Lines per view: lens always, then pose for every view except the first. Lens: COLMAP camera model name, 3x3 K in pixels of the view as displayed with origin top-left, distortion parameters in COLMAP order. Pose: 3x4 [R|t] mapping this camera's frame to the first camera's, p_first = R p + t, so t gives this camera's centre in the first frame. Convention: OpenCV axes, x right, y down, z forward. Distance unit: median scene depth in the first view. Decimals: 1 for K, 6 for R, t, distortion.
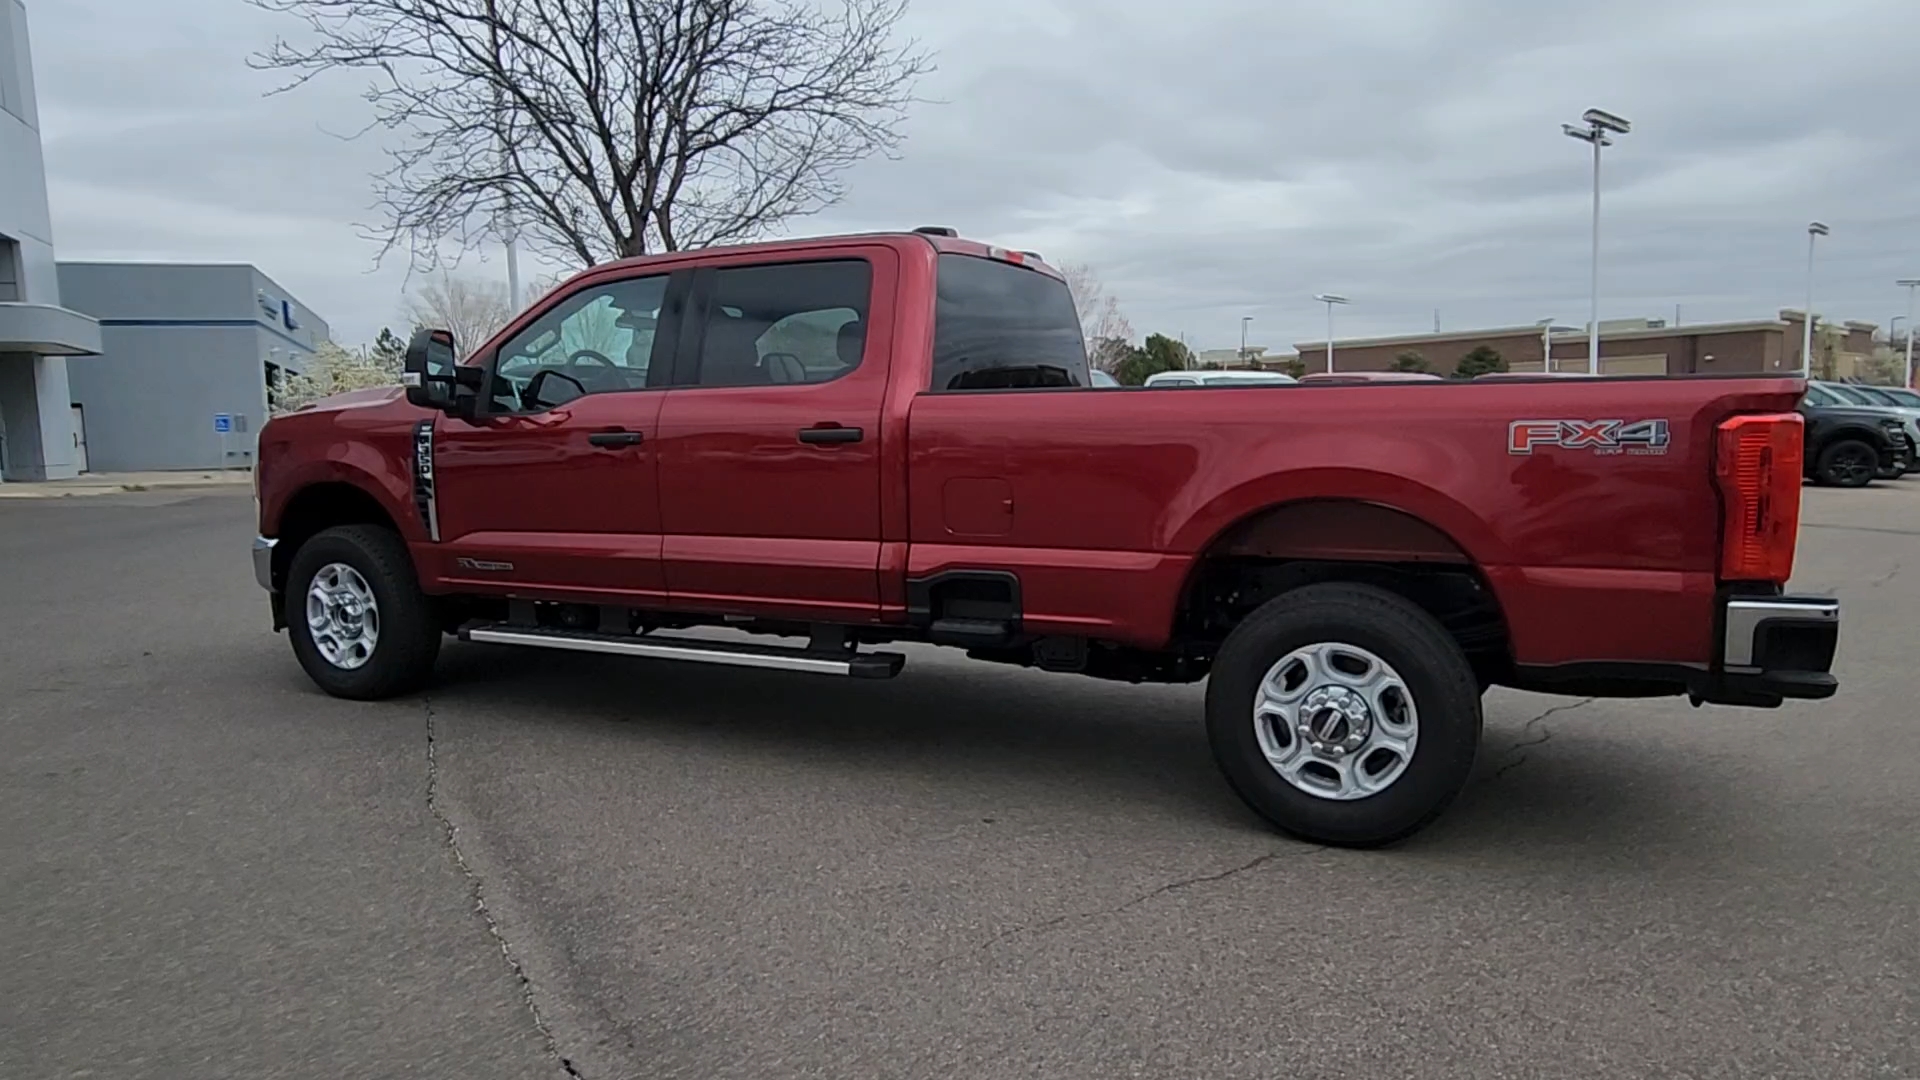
lens RADIAL K [[1244.6, 0, 956.7], [0, 1244.6, 546.9], [0, 0, 1]] dist [0.008683, 0.002017]
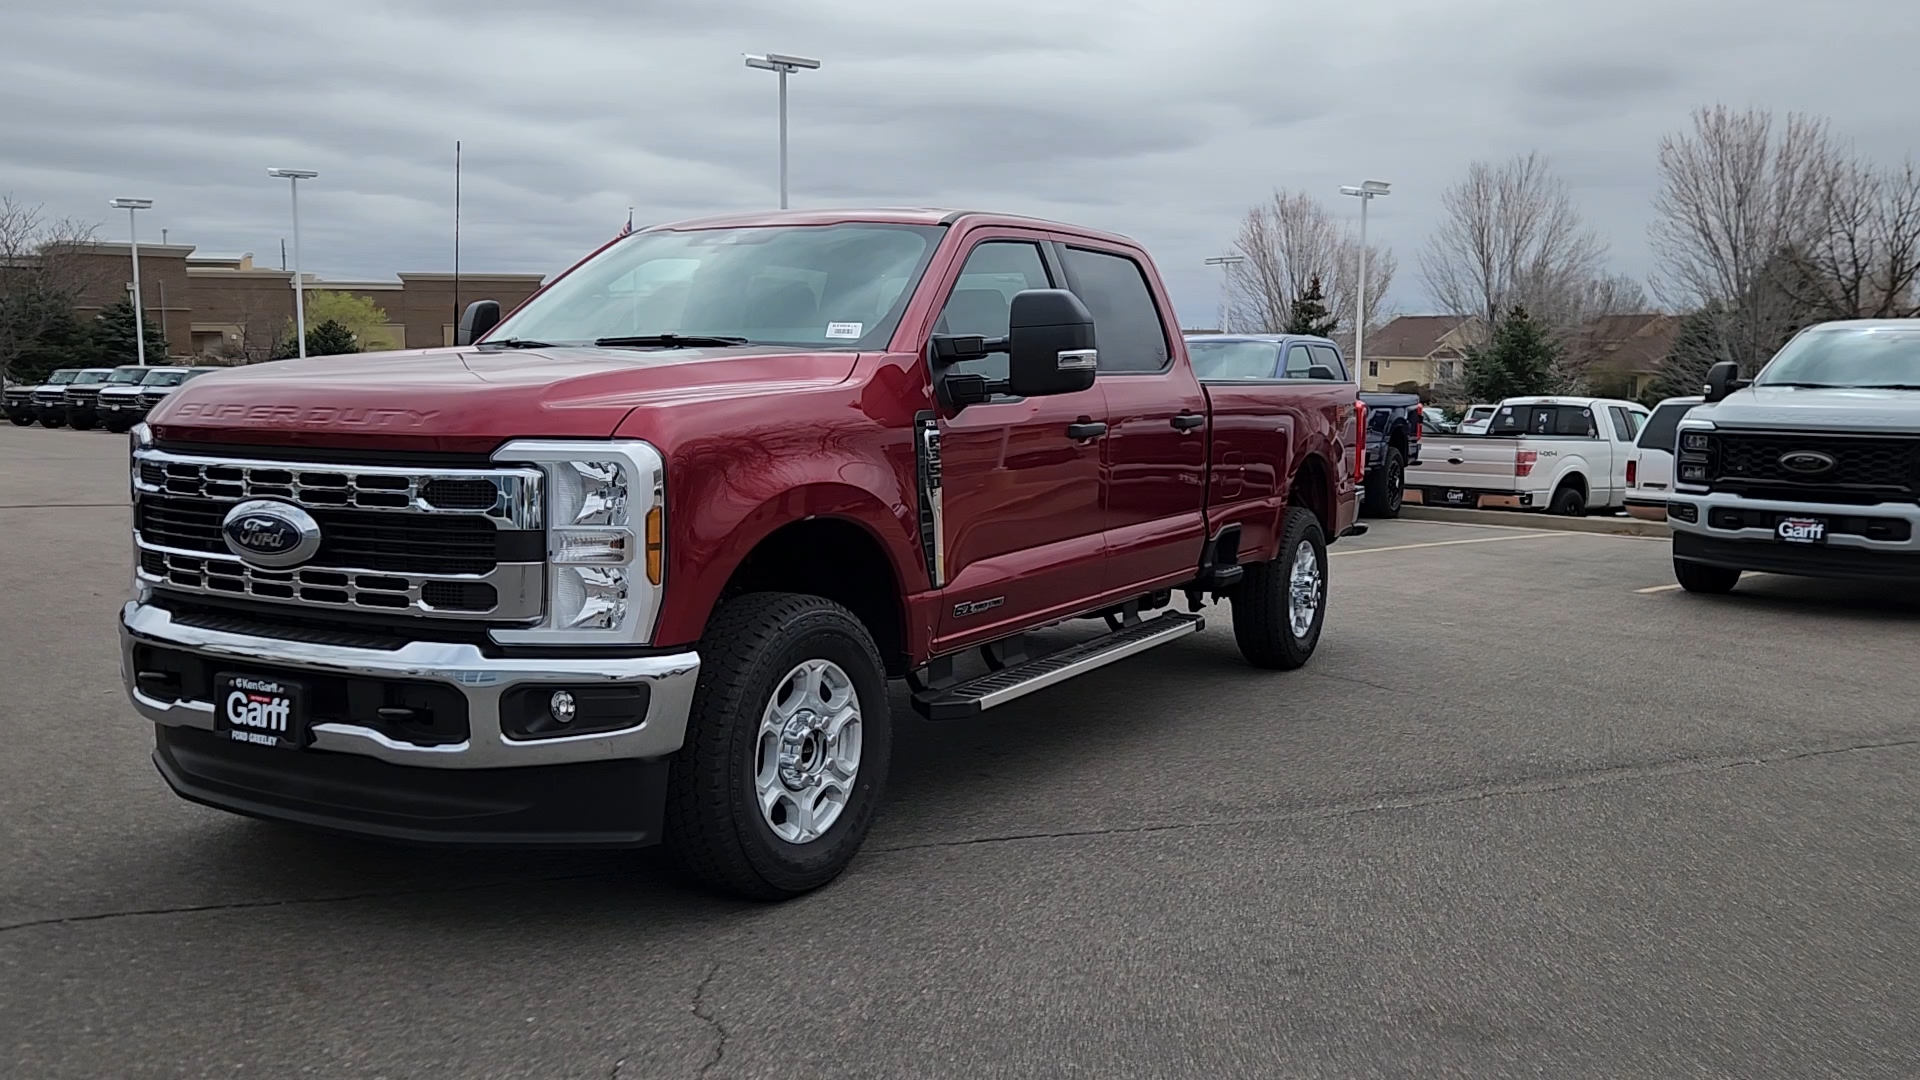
lens RADIAL K [[1614.2, 0, 948.9], [0, 1614.2, 546.2], [0, 0, 1]] dist [0.039202, -0.015770]
pose [[0.065788, -0.094983, 0.993303, -1.576555], [0.095882, 0.991455, 0.088456, -0.127600], [-0.993216, 0.089420, 0.074332, 1.120906]]
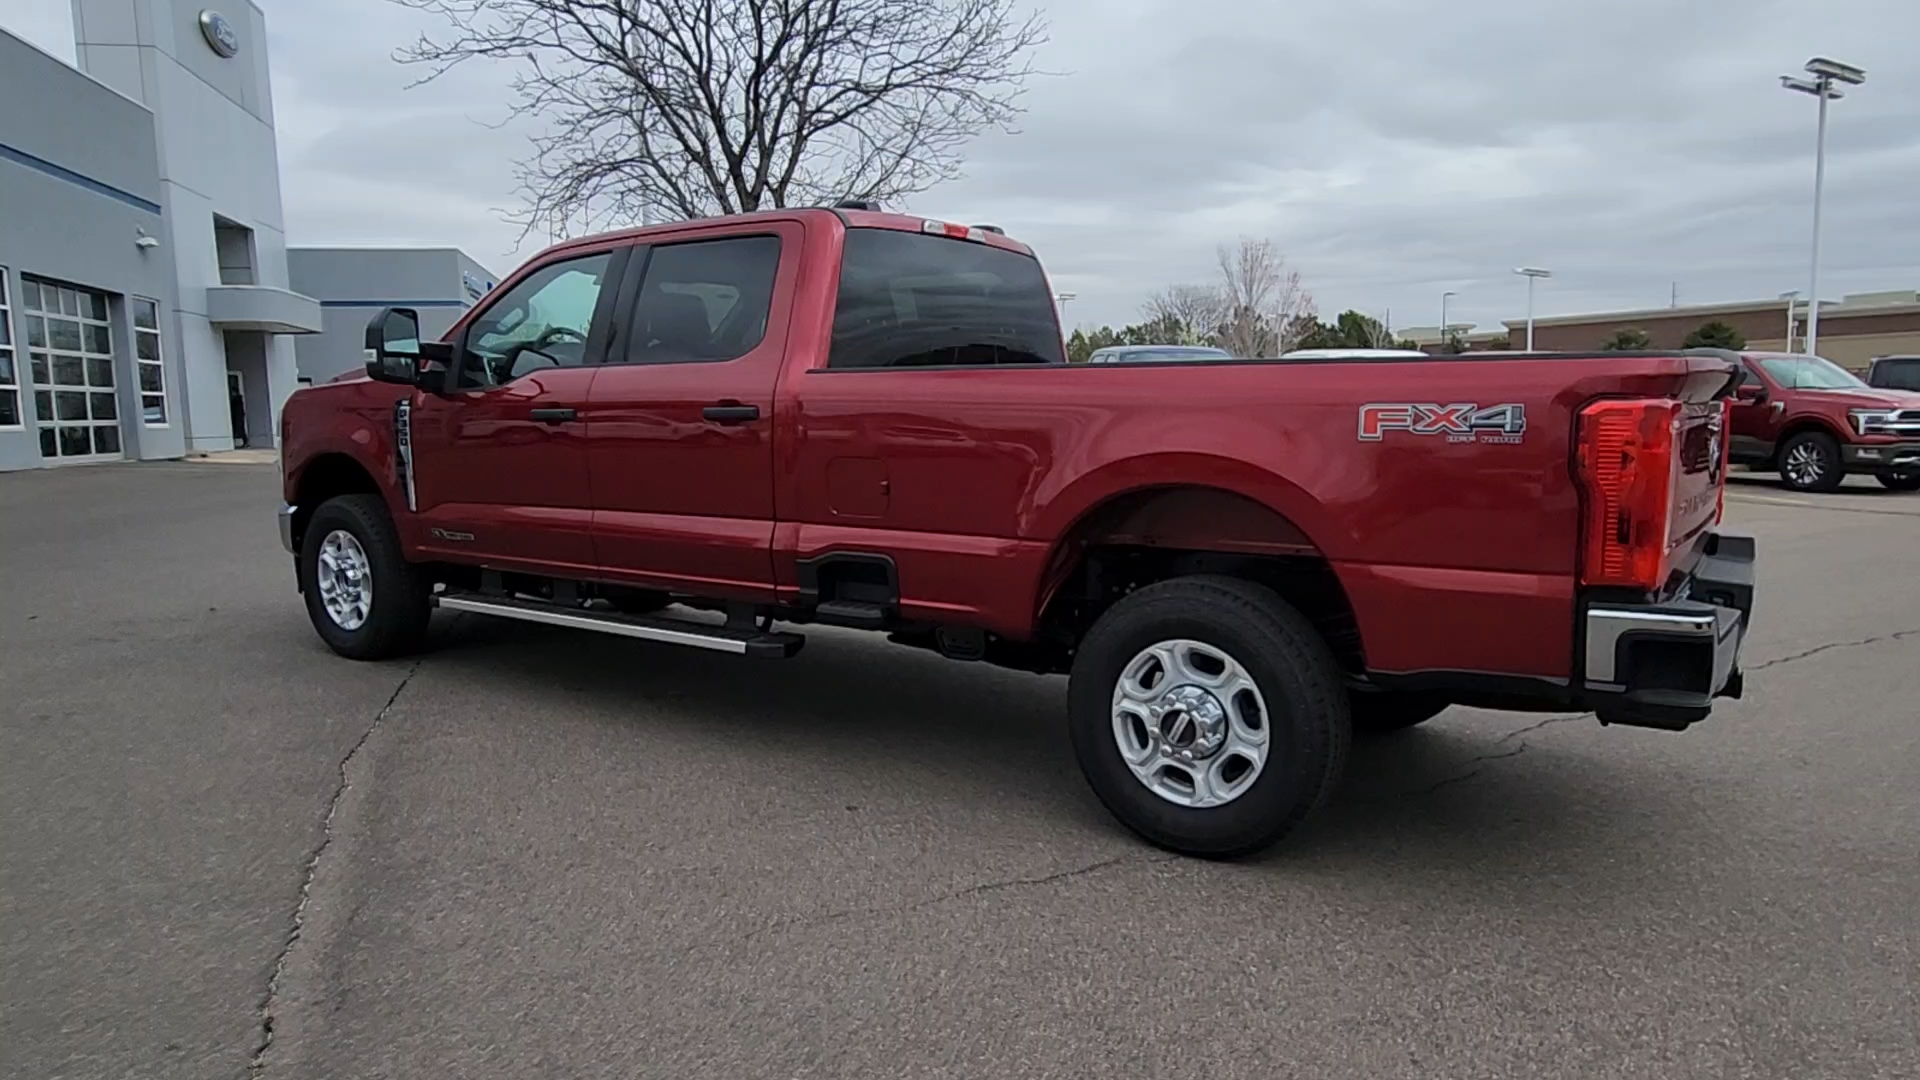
lens RADIAL K [[1244.6, 0, 956.7], [0, 1244.6, 546.9], [0, 0, 1]] dist [0.008683, 0.002017]
pose [[0.988433, 0.025178, -0.149554, 0.229388], [-0.022591, 0.999565, 0.018970, -0.005663], [0.149967, -0.015372, 0.988572, 0.041965]]
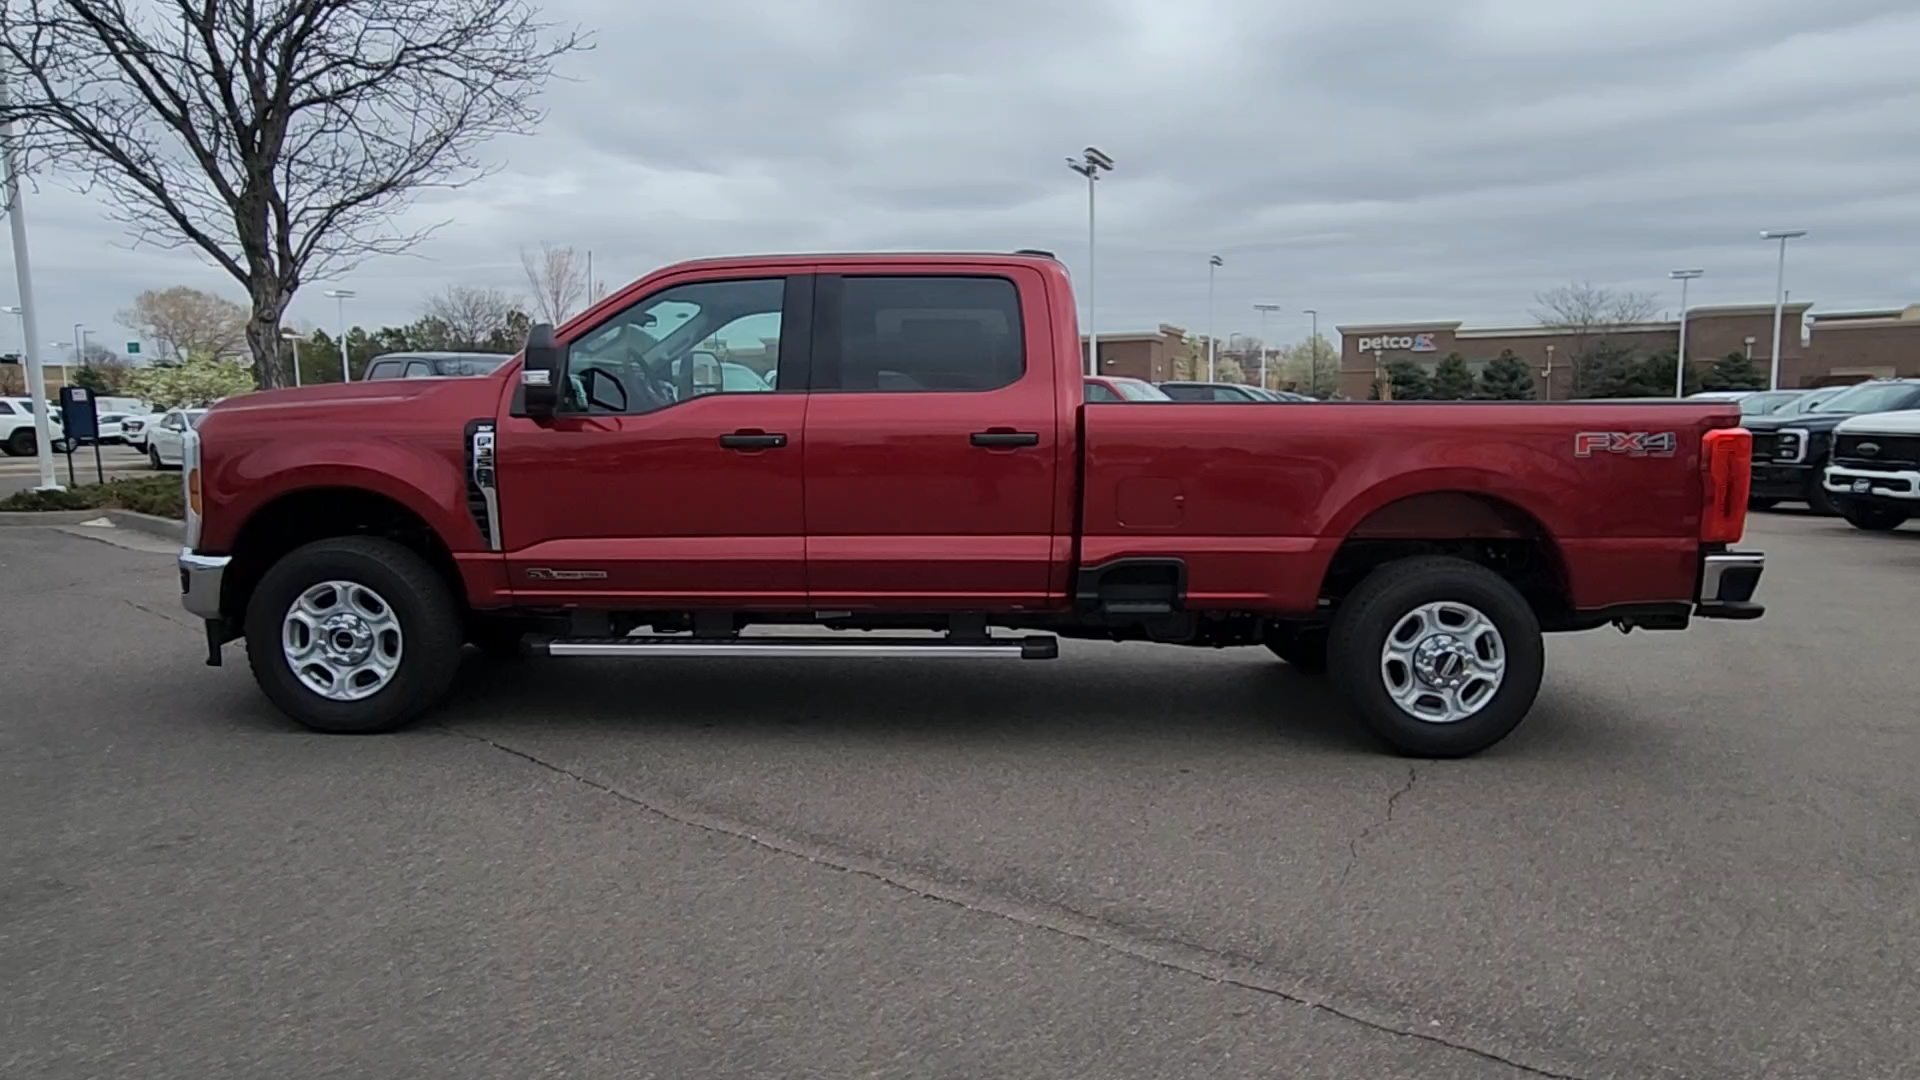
lens RADIAL K [[1244.6, 0, 956.7], [0, 1244.6, 546.9], [0, 0, 1]] dist [0.008683, 0.002017]
pose [[0.907551, -0.034689, 0.418507, -0.599284], [0.031334, 0.999398, 0.014887, -0.013178], [-0.418772, -0.000397, 0.908092, 0.026565]]
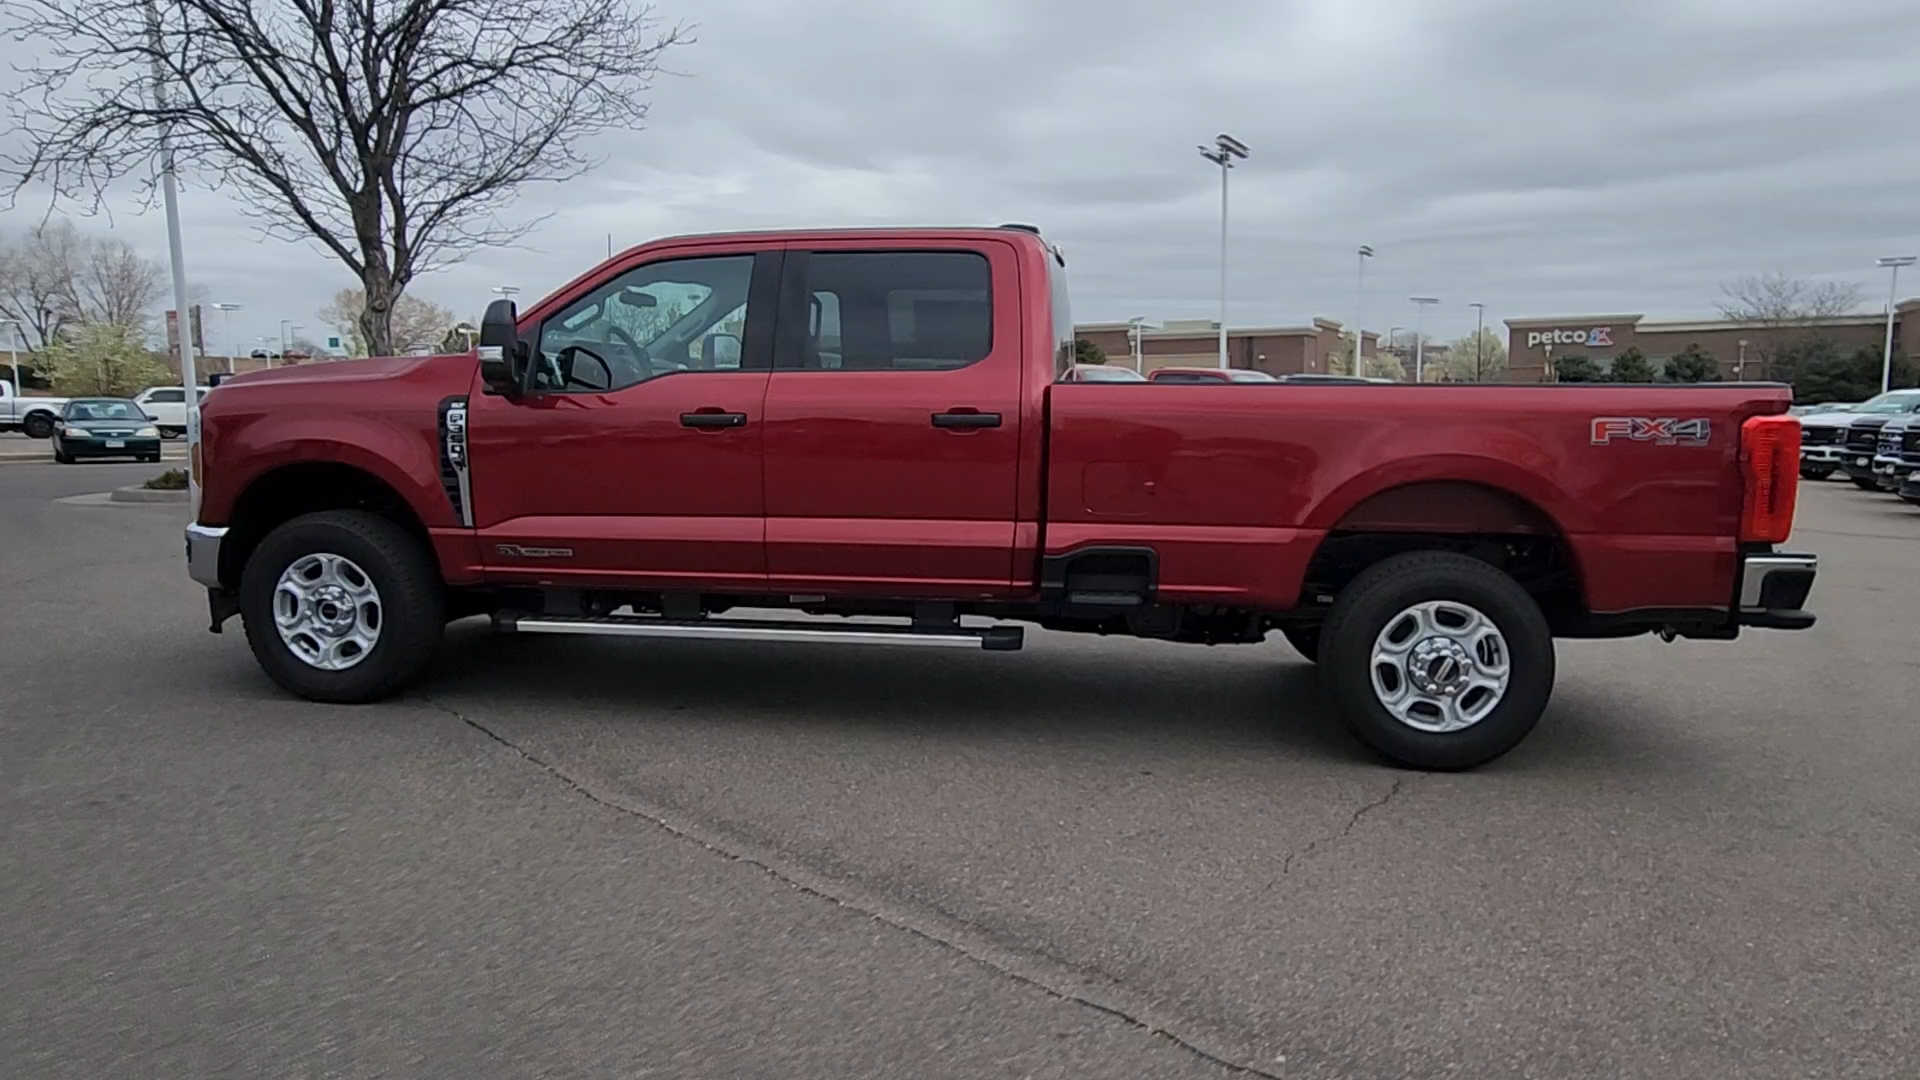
lens RADIAL K [[1244.6, 0, 956.7], [0, 1244.6, 546.9], [0, 0, 1]] dist [0.008683, 0.002017]
pose [[0.951410, -0.017241, 0.307444, -0.433066], [0.012953, 0.999788, 0.015982, -0.000056], [-0.307655, -0.011223, 0.951432, 0.004187]]
